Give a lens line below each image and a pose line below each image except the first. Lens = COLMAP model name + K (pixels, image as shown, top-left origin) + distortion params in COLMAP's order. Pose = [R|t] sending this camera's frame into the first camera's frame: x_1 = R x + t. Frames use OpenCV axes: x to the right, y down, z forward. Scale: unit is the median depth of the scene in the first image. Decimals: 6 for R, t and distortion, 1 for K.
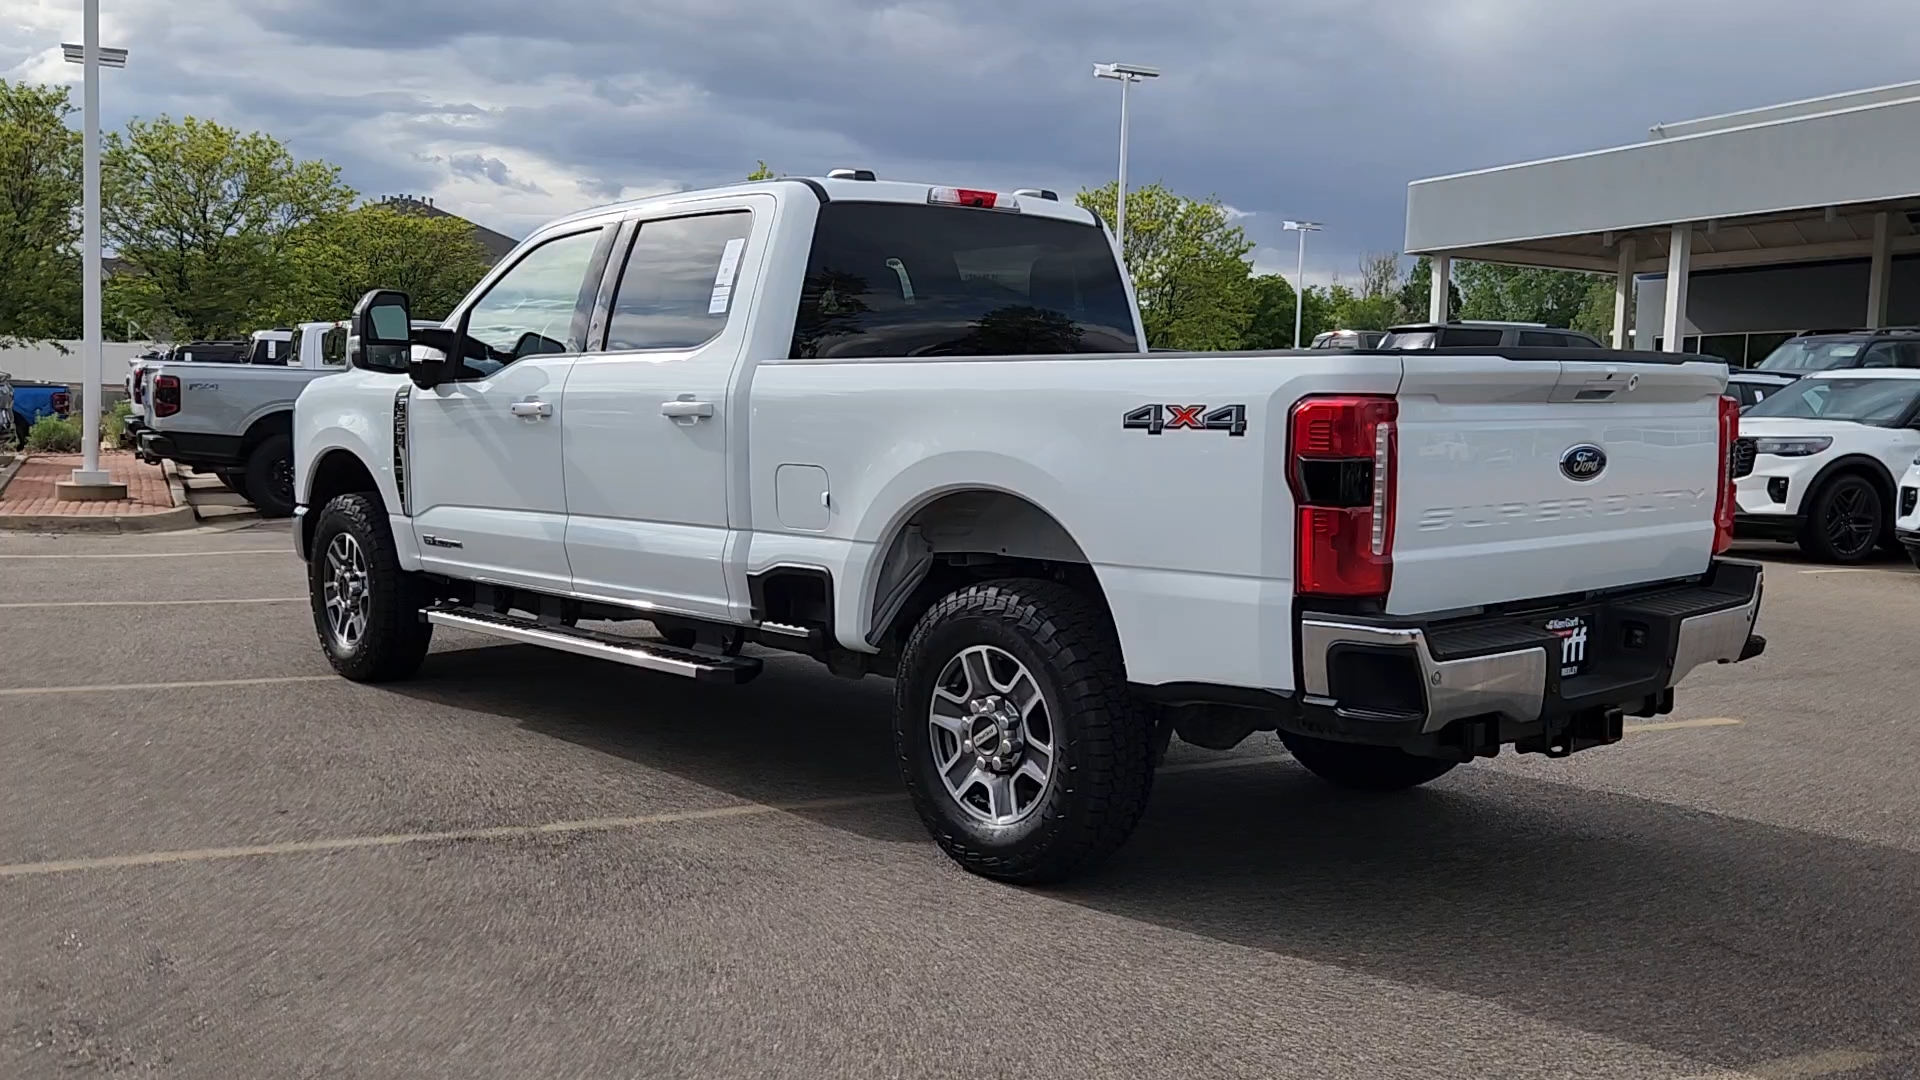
lens RADIAL K [[1799.1, 0, 947.0], [0, 1799.1, 543.8], [0, 0, 1]] dist [0.027756, 0.000000]
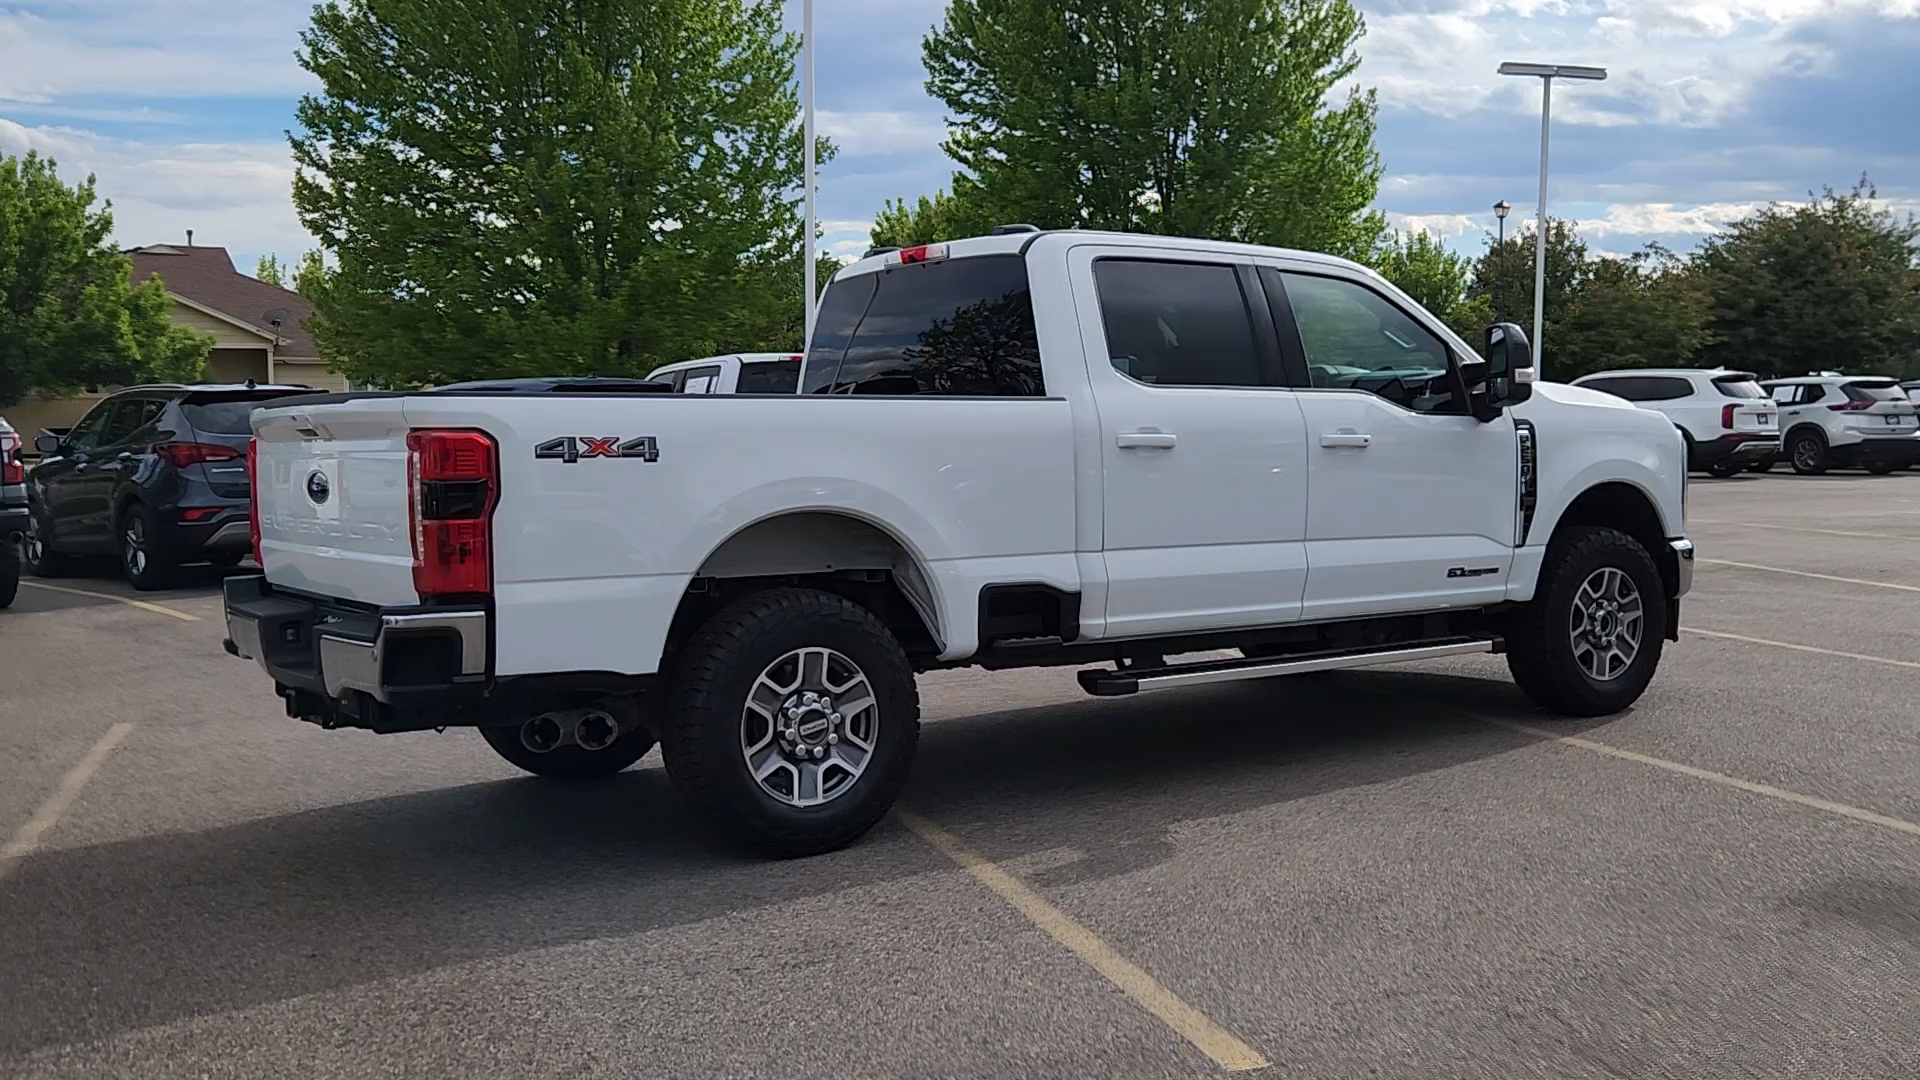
lens RADIAL K [[1799.1, 0, 946.7], [0, 1799.1, 544.5], [0, 0, 1]] dist [0.027756, 0.000000]
pose [[-0.129458, 0.052035, -0.990219, 1.383427], [-0.072175, 0.995479, 0.061748, -0.103751], [0.988955, 0.079463, -0.125117, 1.445032]]
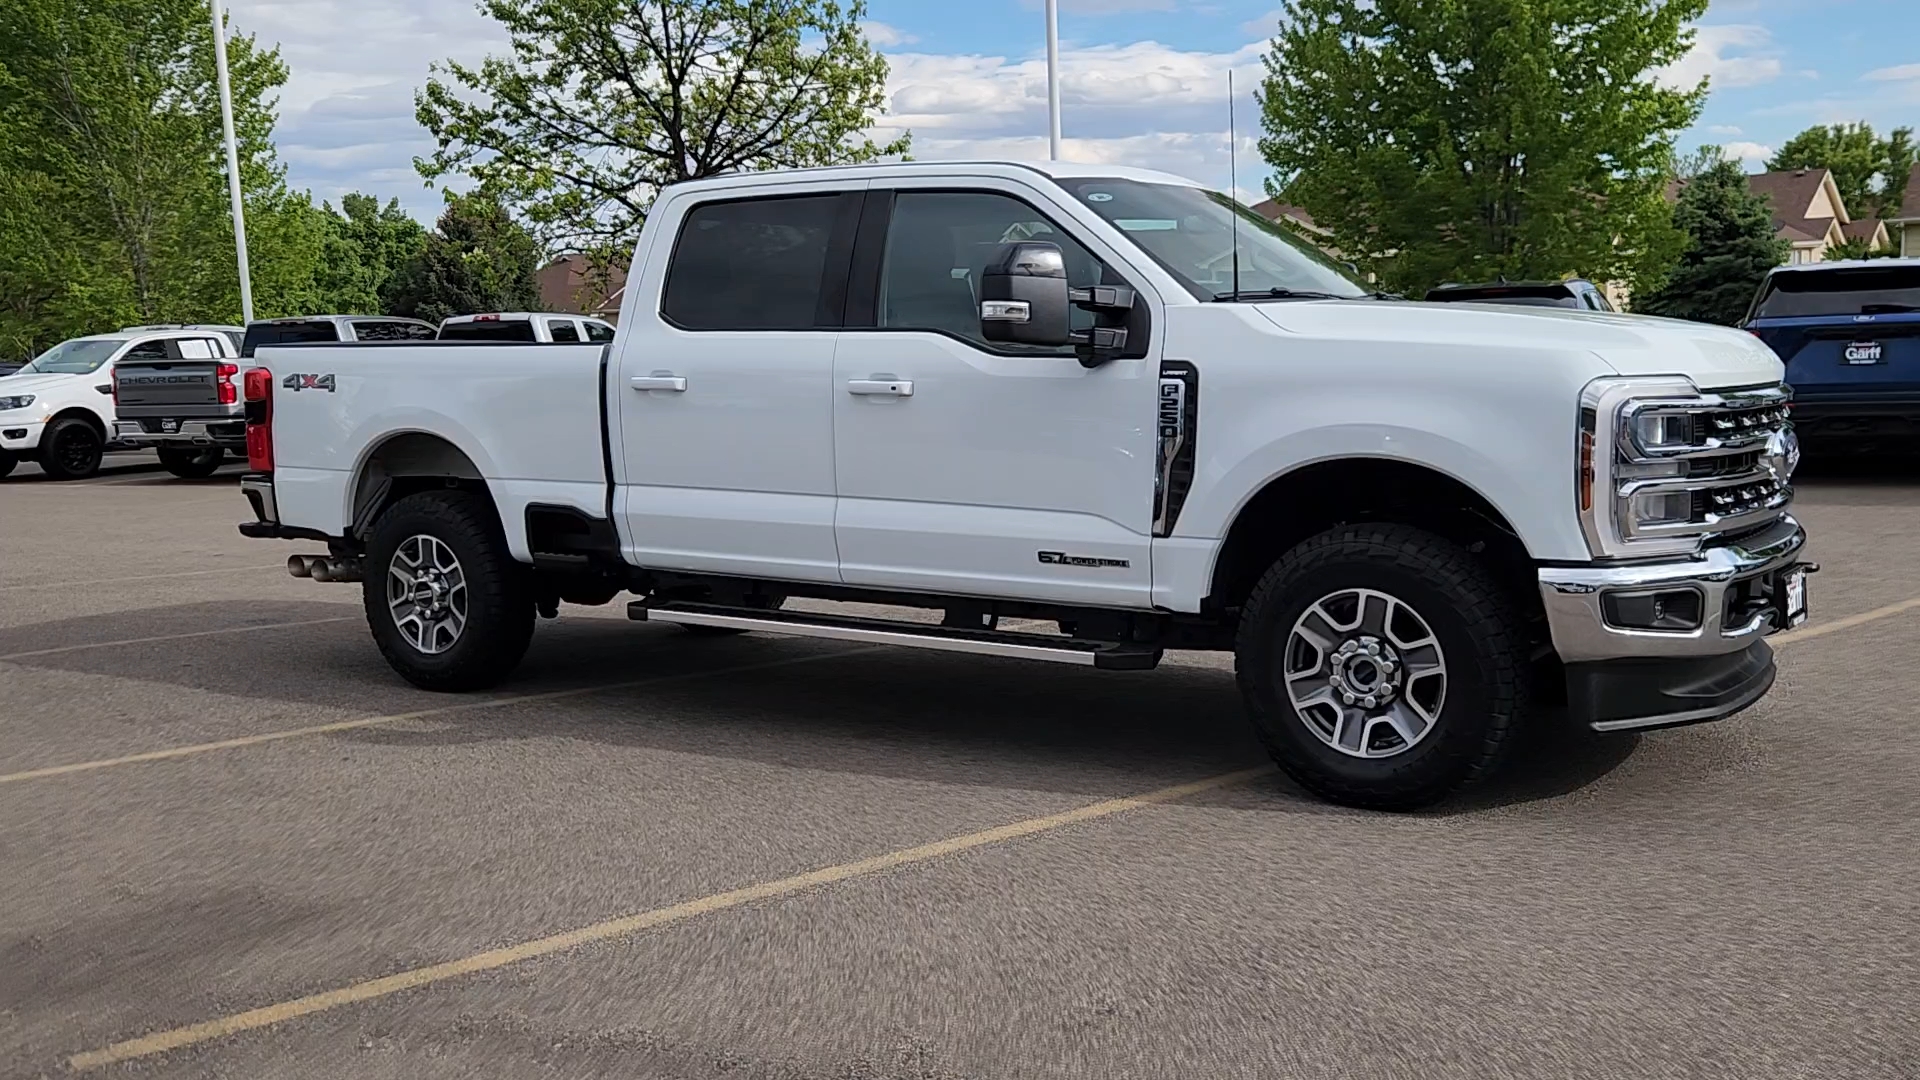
lens RADIAL K [[1799.1, 0, 946.9], [0, 1799.1, 548.9], [0, 0, 1]] dist [0.027756, 0.000000]
pose [[-0.971622, 0.035573, -0.233851, 0.234441], [-0.011510, 0.980345, 0.196953, -0.249222], [0.236261, 0.194055, -0.952115, 2.727435]]
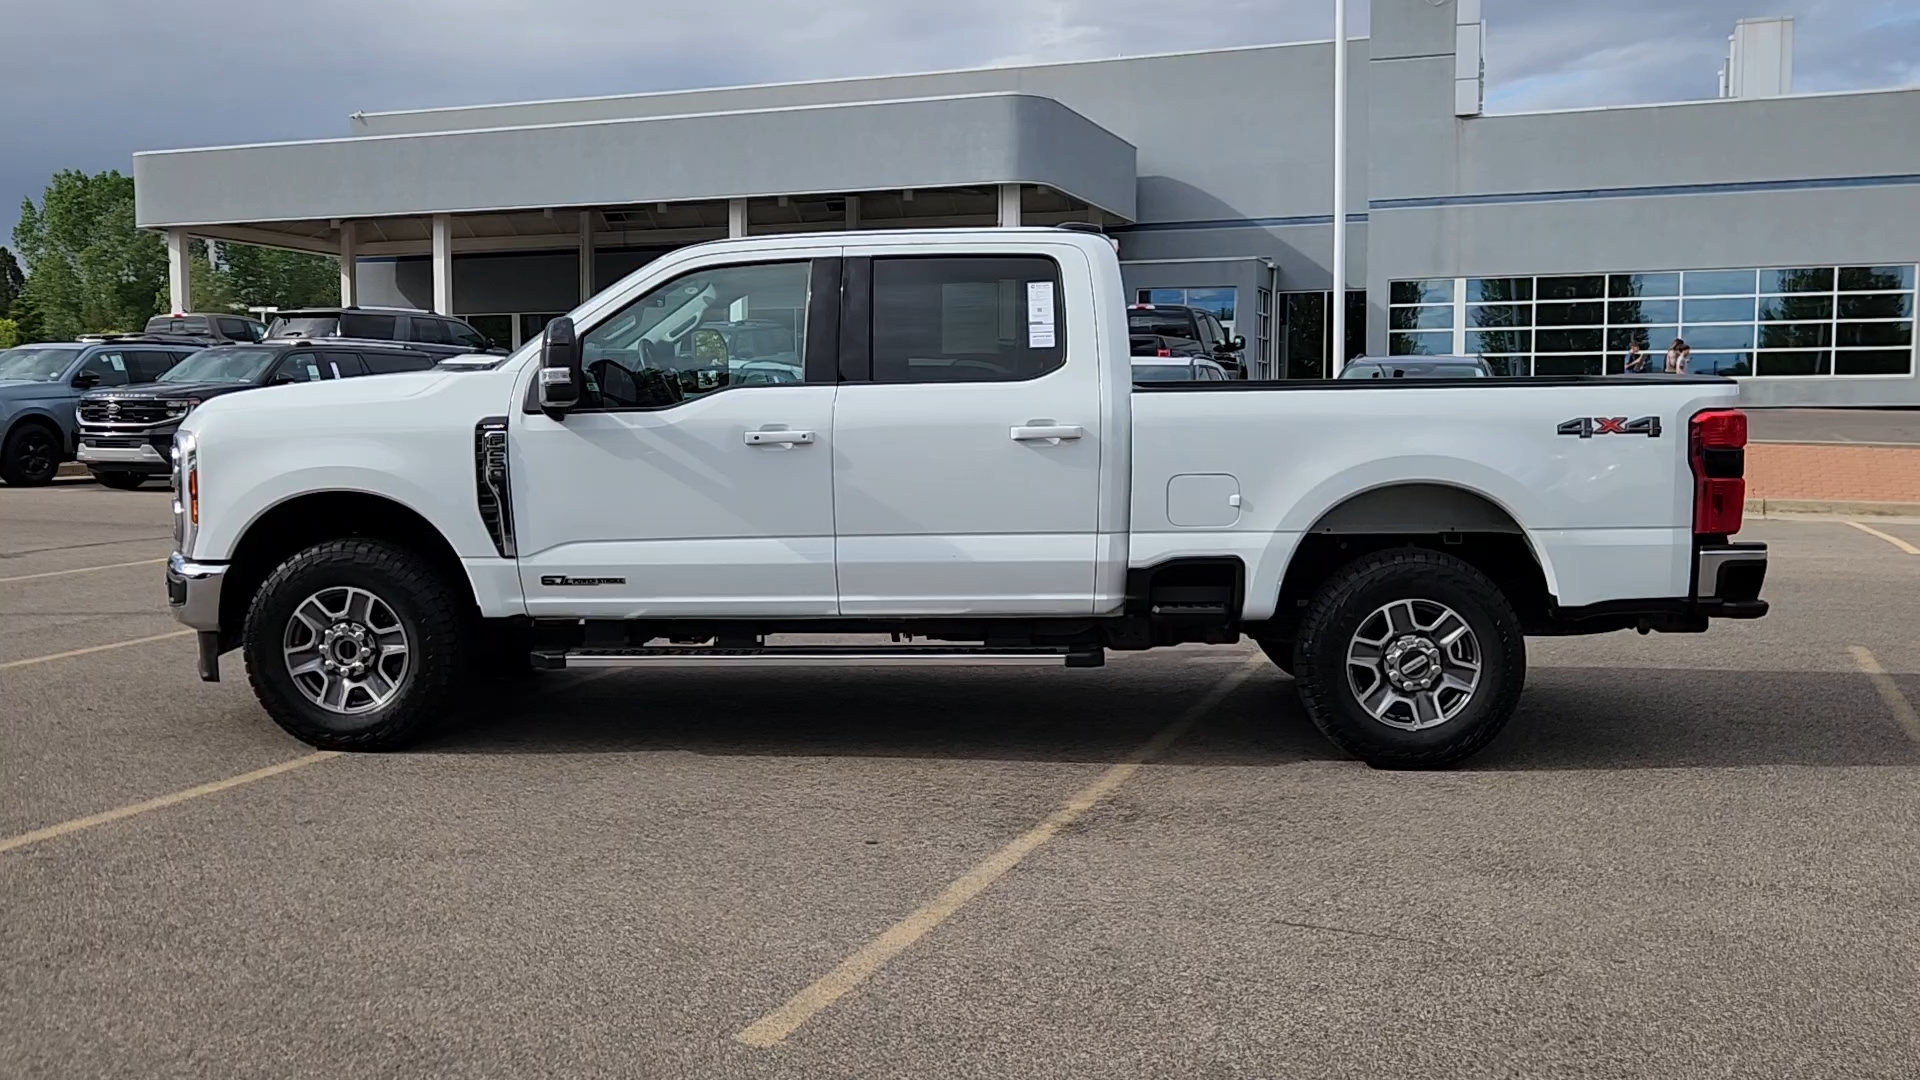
lens RADIAL K [[1799.1, 0, 949.6], [0, 1799.1, 544.2], [0, 0, 1]] dist [0.027756, 0.000000]
pose [[0.715441, -0.083457, 0.693670, -1.136198], [0.073059, 0.996334, 0.044518, -0.068385], [-0.694842, 0.018829, 0.718915, 0.259186]]
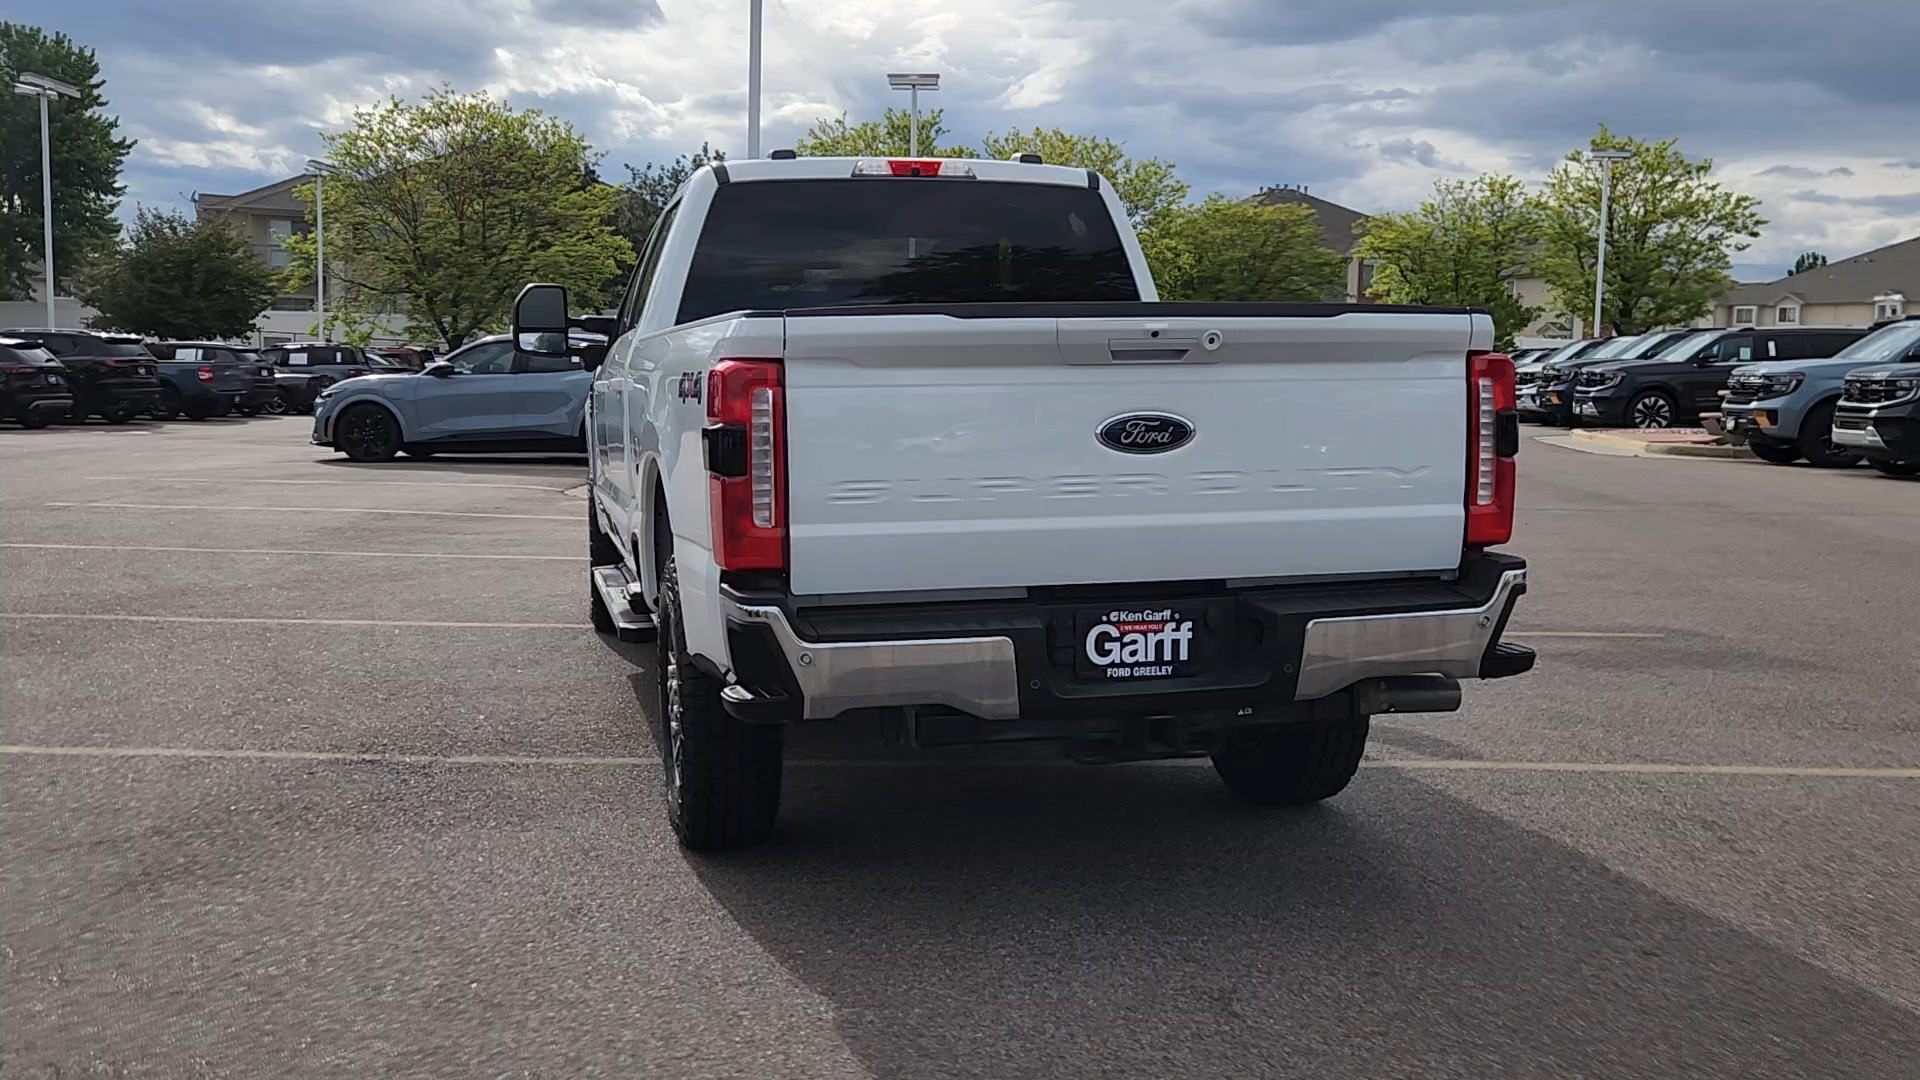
lens RADIAL K [[1799.1, 0, 950.6], [0, 1799.1, 540.2], [0, 0, 1]] dist [0.027756, 0.000000]
pose [[0.879183, 0.028876, -0.475608, 0.629355], [-0.025563, 0.999583, 0.013433, -0.002032], [0.475798, 0.000348, 0.879554, 0.171100]]
